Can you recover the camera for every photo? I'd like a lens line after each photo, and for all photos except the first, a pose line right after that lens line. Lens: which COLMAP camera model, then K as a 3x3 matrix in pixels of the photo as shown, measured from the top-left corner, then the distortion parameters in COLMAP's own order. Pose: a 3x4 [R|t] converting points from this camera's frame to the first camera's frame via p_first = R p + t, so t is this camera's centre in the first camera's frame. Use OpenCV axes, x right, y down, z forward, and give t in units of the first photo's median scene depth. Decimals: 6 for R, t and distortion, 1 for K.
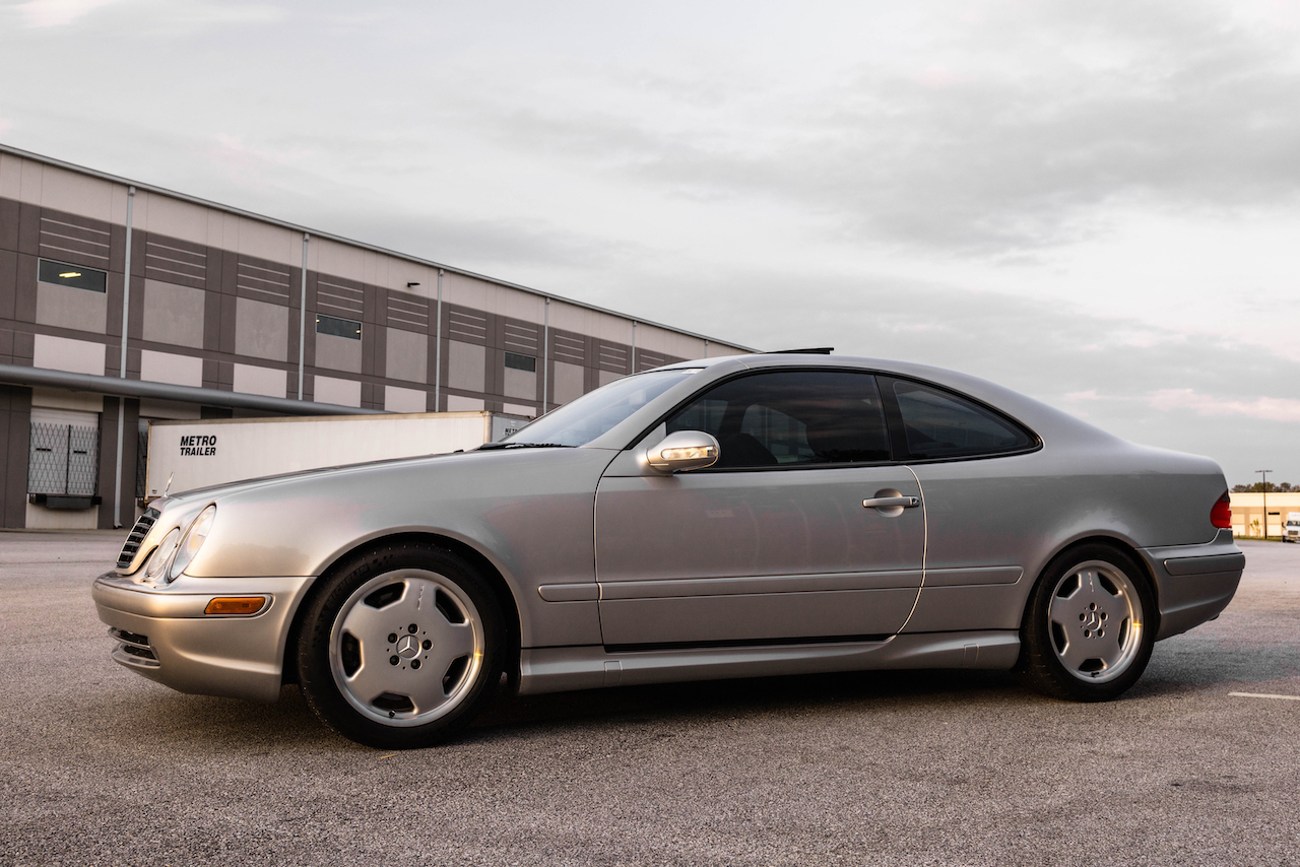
lens RADIAL K [[1329.3, 0, 644.9], [0, 1329.3, 435.9], [0, 0, 1]] dist [-0.000871, 0.002381]
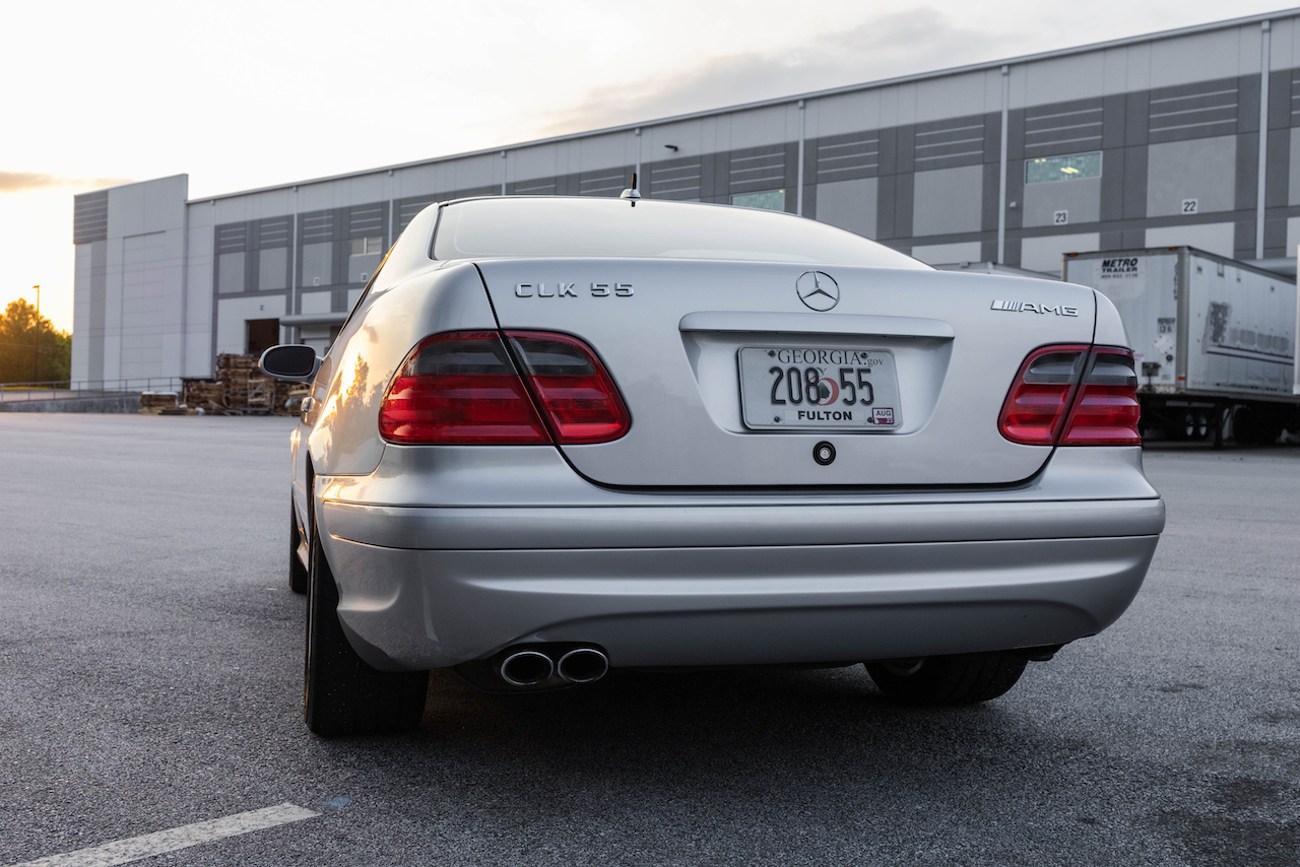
lens RADIAL K [[1329.3, 0, 644.9], [0, 1329.3, 435.9], [0, 0, 1]] dist [-0.000871, 0.002381]
pose [[-0.158888, -0.010276, -0.987243, 0.636882], [0.043492, 0.998902, -0.017397, 0.085040], [0.986338, -0.045702, -0.158267, 0.997820]]
